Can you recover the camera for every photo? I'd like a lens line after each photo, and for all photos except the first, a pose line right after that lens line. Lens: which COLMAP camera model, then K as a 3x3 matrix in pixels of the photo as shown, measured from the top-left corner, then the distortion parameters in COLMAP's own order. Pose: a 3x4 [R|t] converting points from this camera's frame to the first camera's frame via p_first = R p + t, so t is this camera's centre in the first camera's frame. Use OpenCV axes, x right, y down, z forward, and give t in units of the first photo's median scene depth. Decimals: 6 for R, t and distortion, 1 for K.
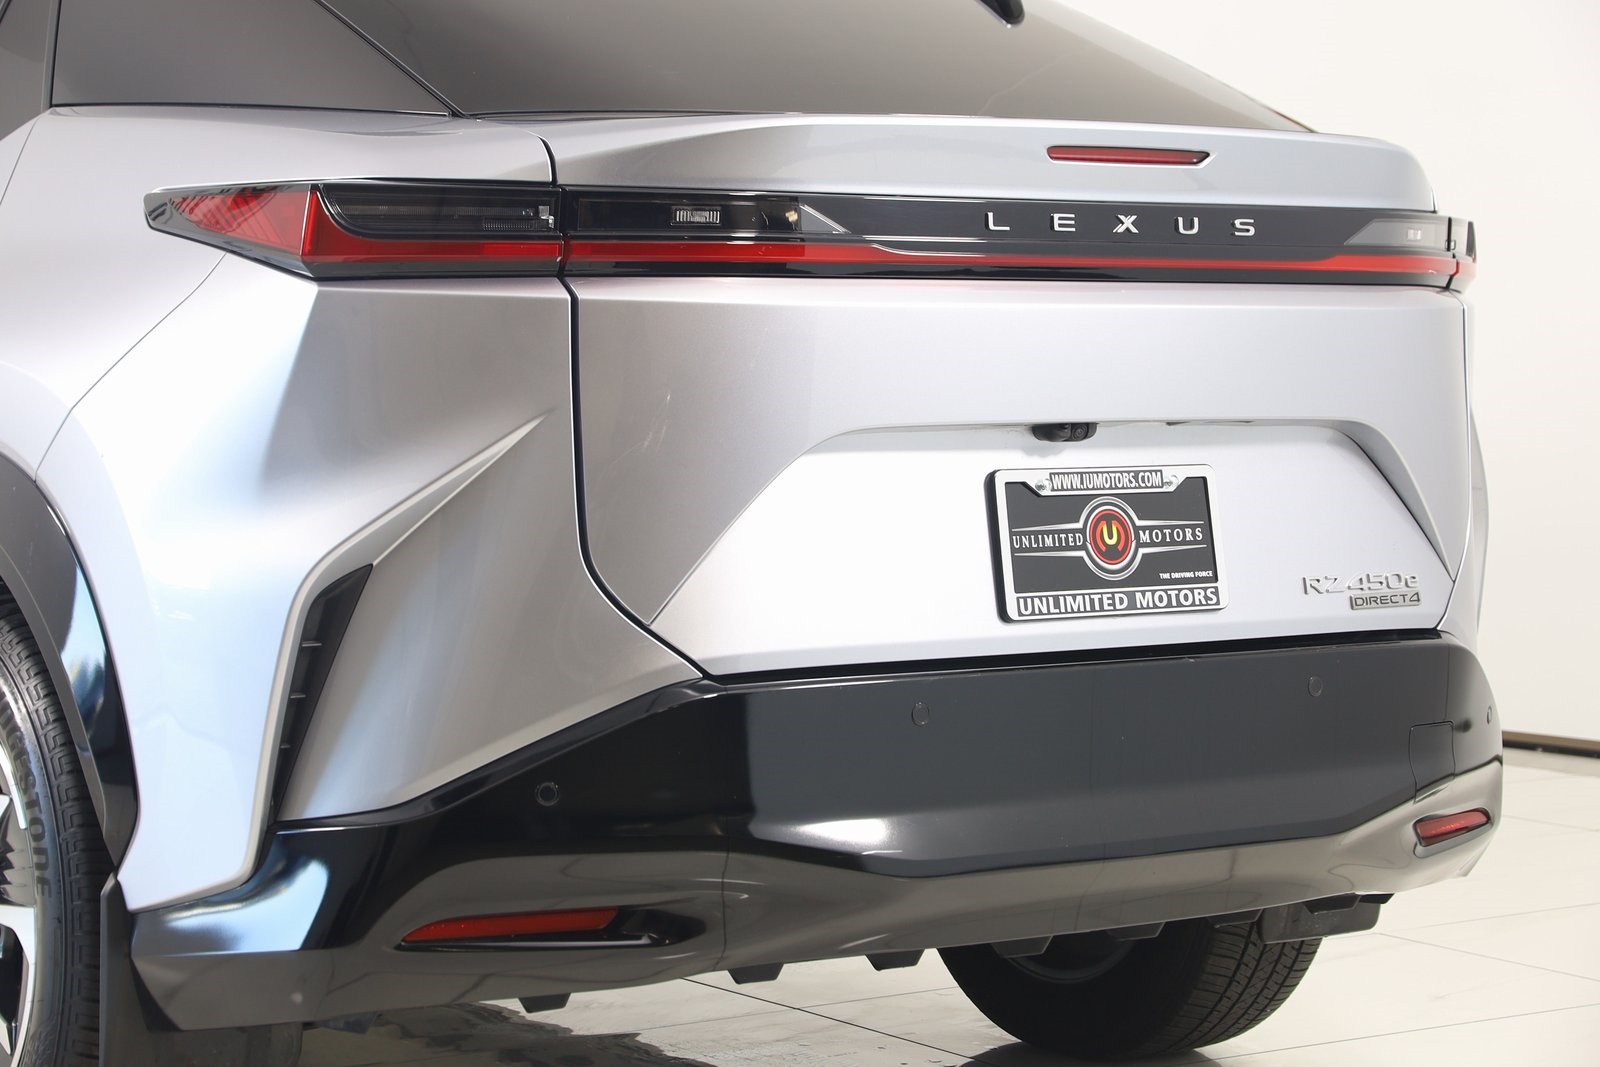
lens RADIAL K [[3701.5, 0, 800.0], [0, 3701.5, 533.5], [0, 0, 1]] dist [0.195302, 0.559575]
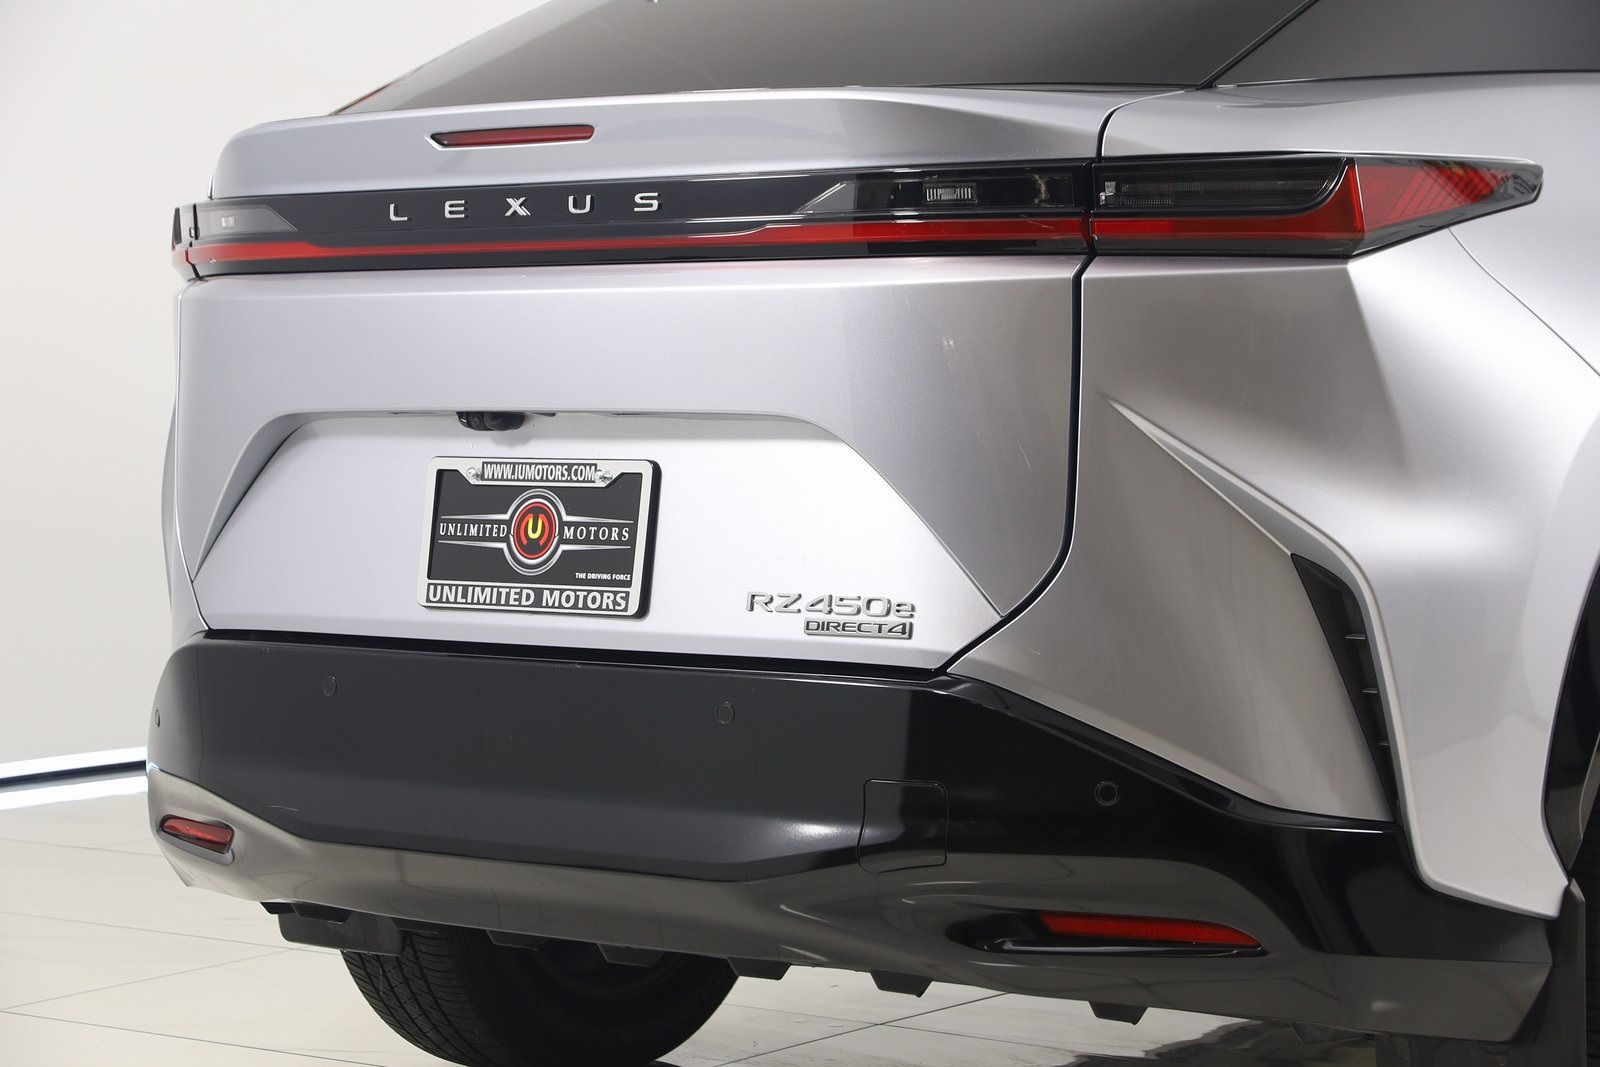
lens RADIAL K [[3701.5, 0, 800.0], [0, 3701.5, 533.5], [0, 0, 1]] dist [0.195302, 0.559575]
pose [[0.251271, 0.049301, -0.966661, 1.034715], [-0.034443, 0.998525, 0.041973, -0.041251], [0.967304, 0.022748, 0.252598, 0.822310]]
